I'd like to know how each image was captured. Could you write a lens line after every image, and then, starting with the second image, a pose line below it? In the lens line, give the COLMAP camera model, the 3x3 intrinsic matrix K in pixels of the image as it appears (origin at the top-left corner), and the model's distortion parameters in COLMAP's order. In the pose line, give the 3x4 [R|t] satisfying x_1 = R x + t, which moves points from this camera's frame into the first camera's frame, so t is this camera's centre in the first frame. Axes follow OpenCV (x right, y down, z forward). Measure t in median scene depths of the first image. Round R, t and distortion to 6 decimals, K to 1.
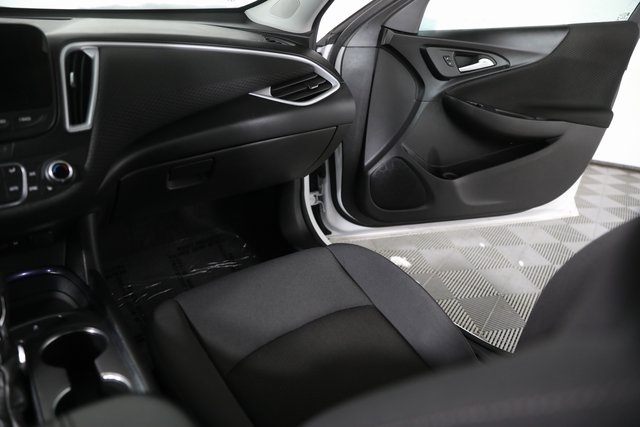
lens RADIAL K [[434.1, 0, 320.0], [0, 434.1, 213.5], [0, 0, 1]] dist [-0.090807, 0.057072]
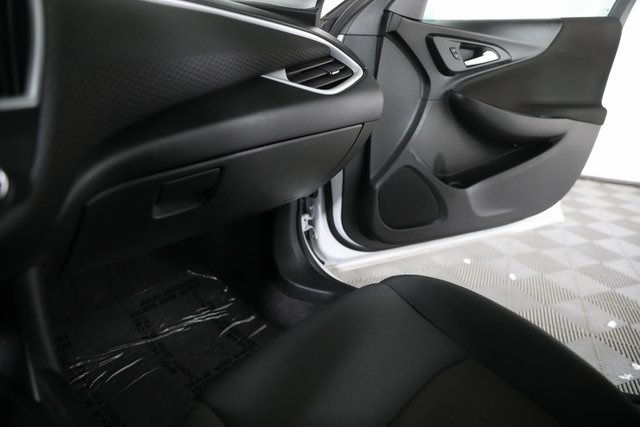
lens RADIAL K [[434.1, 0, 320.0], [0, 434.1, 213.5], [0, 0, 1]] dist [-0.090807, 0.057072]
pose [[0.982342, -0.072589, 0.172438, -0.141209], [0.083581, 0.994849, -0.057355, -0.003848], [-0.167386, 0.070755, 0.983349, 0.208610]]
